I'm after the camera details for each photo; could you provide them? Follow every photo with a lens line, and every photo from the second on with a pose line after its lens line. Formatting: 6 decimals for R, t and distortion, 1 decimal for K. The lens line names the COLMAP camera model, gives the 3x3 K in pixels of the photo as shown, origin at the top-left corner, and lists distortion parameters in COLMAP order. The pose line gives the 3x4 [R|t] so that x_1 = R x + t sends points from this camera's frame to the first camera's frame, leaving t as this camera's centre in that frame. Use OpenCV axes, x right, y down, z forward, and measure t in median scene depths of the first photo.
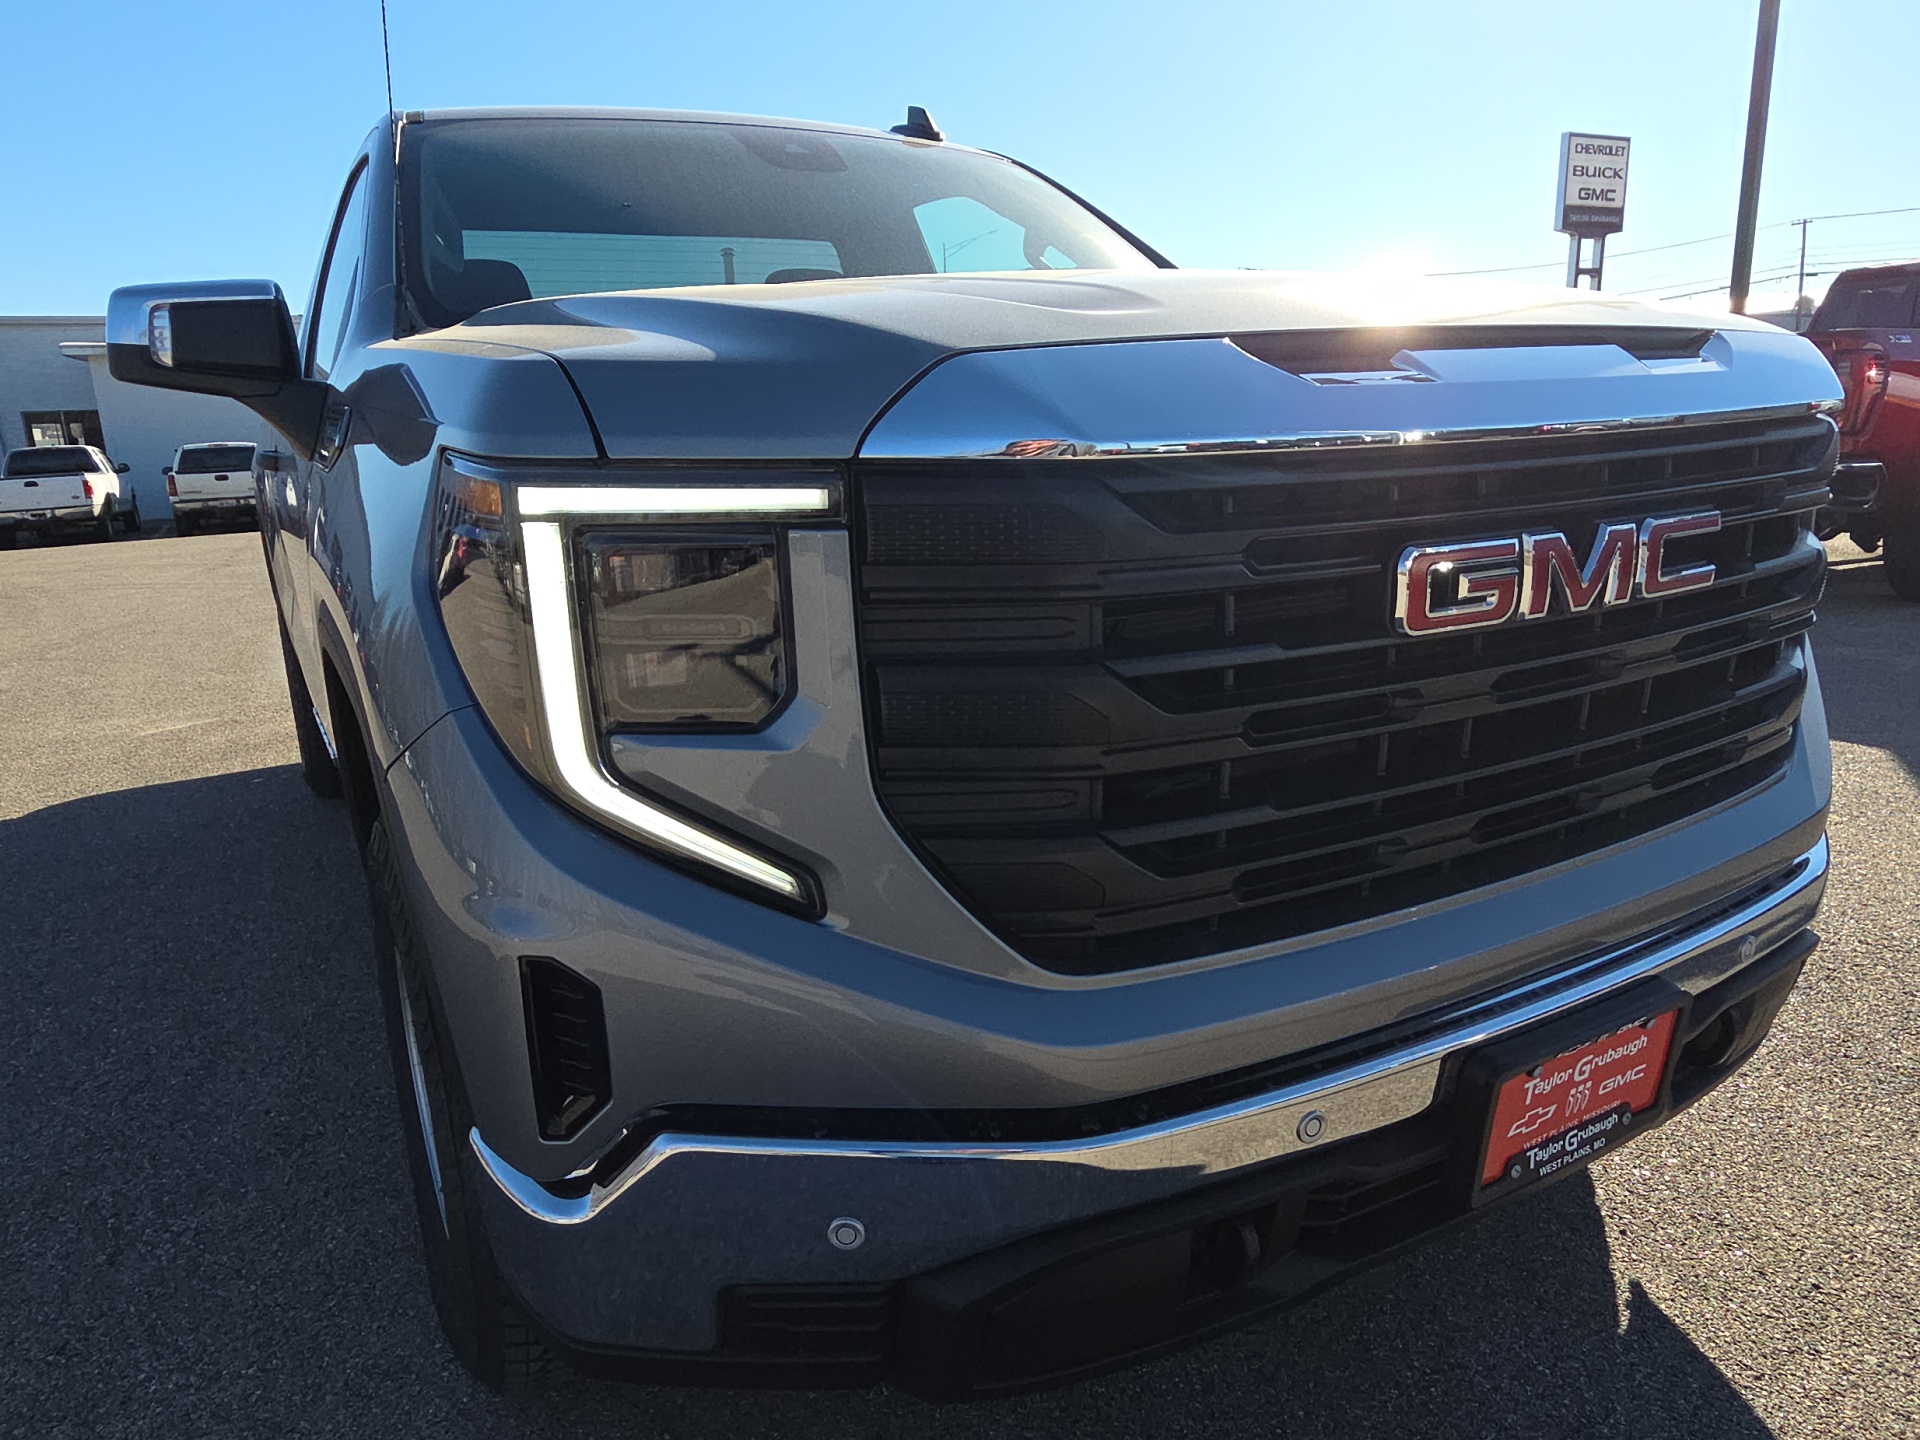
lens RADIAL K [[1268.7, 0, 938.0], [0, 1268.7, 722.4], [0, 0, 1]] dist [0.004821, -0.000038]
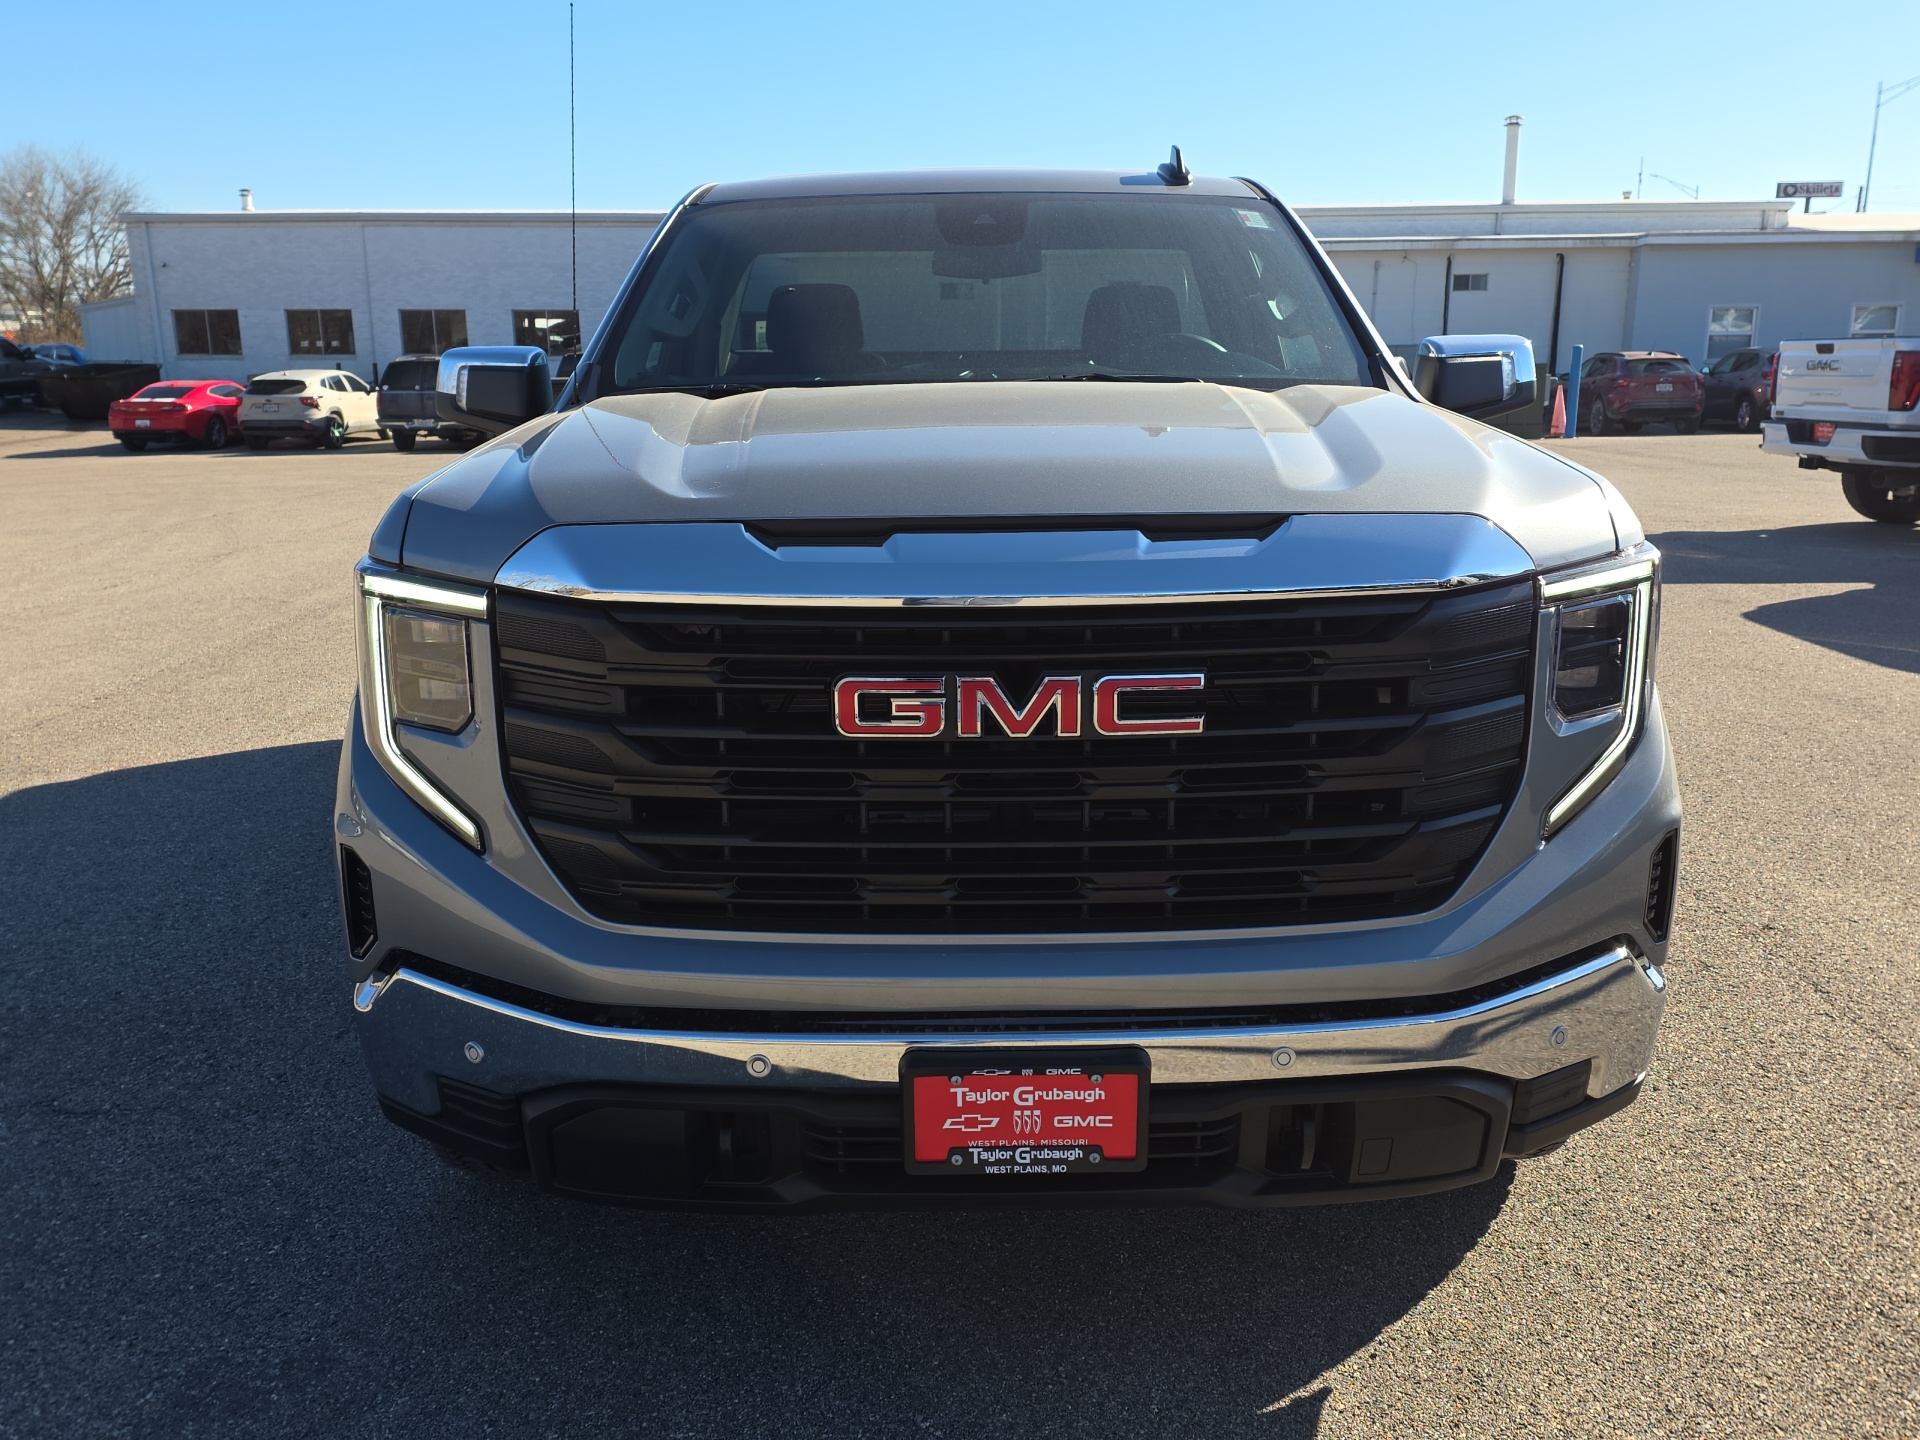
lens RADIAL K [[1576.3, 0, 954.5], [0, 1576.3, 687.4], [0, 0, 1]] dist [0.120646, -0.144918]
pose [[0.878135, 0.135964, -0.458687, 1.101236], [-0.140326, 0.989796, 0.024747, -0.157675], [0.457371, 0.042635, 0.888253, -0.447083]]
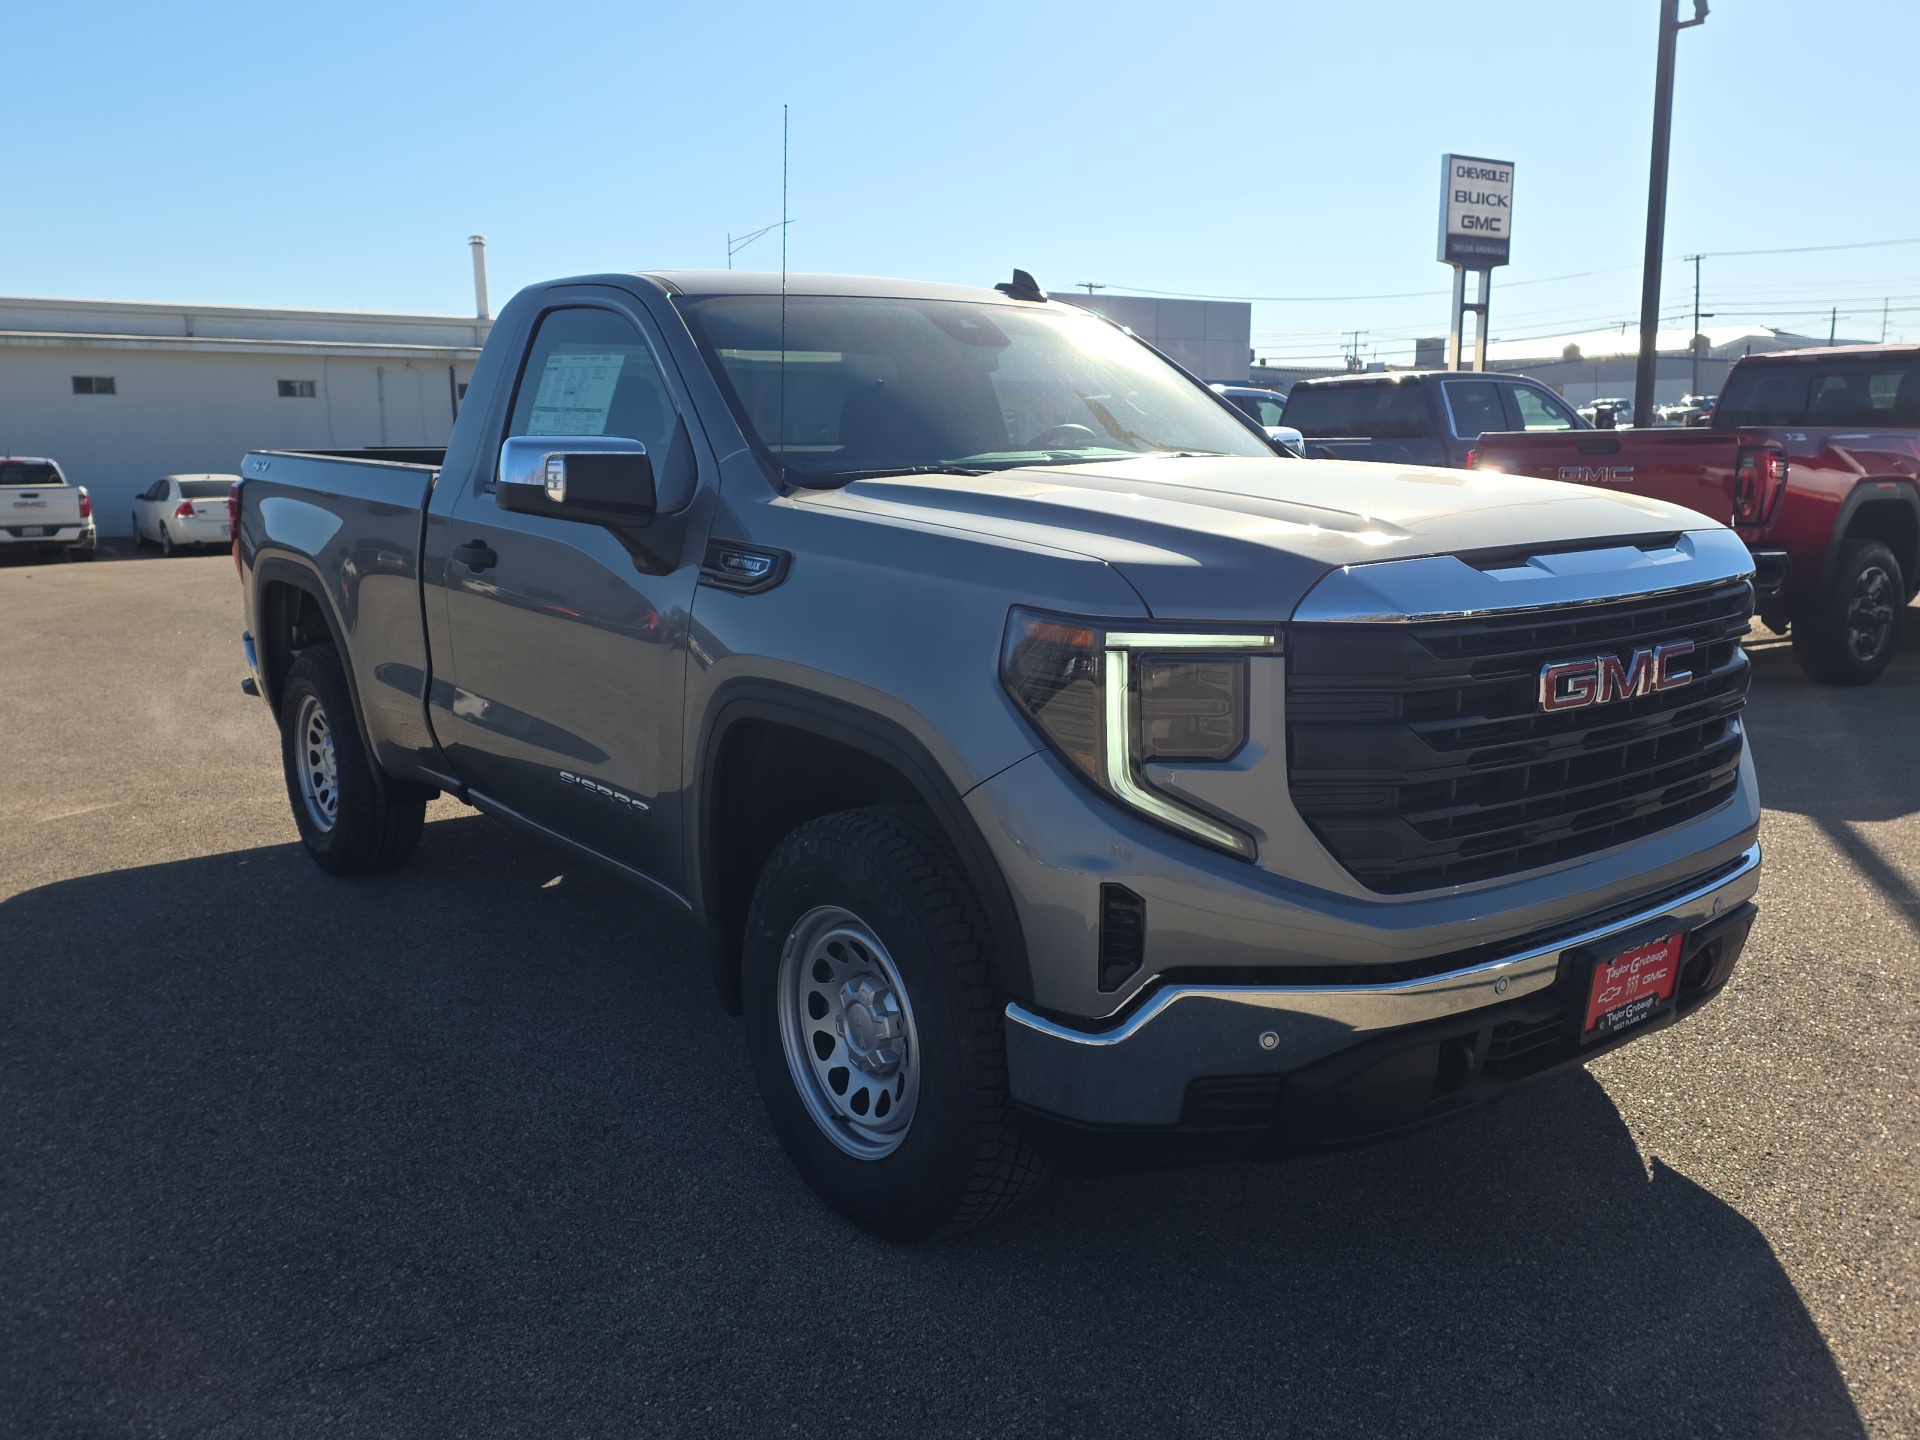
lens RADIAL K [[1576.3, 0, 954.5], [0, 1576.3, 687.4], [0, 0, 1]] dist [0.120646, -0.144918]
pose [[0.988150, 0.004947, 0.153409, -0.719043], [0.008036, 0.996442, -0.083896, 0.072980], [-0.153278, 0.084135, 0.984595, -1.002955]]
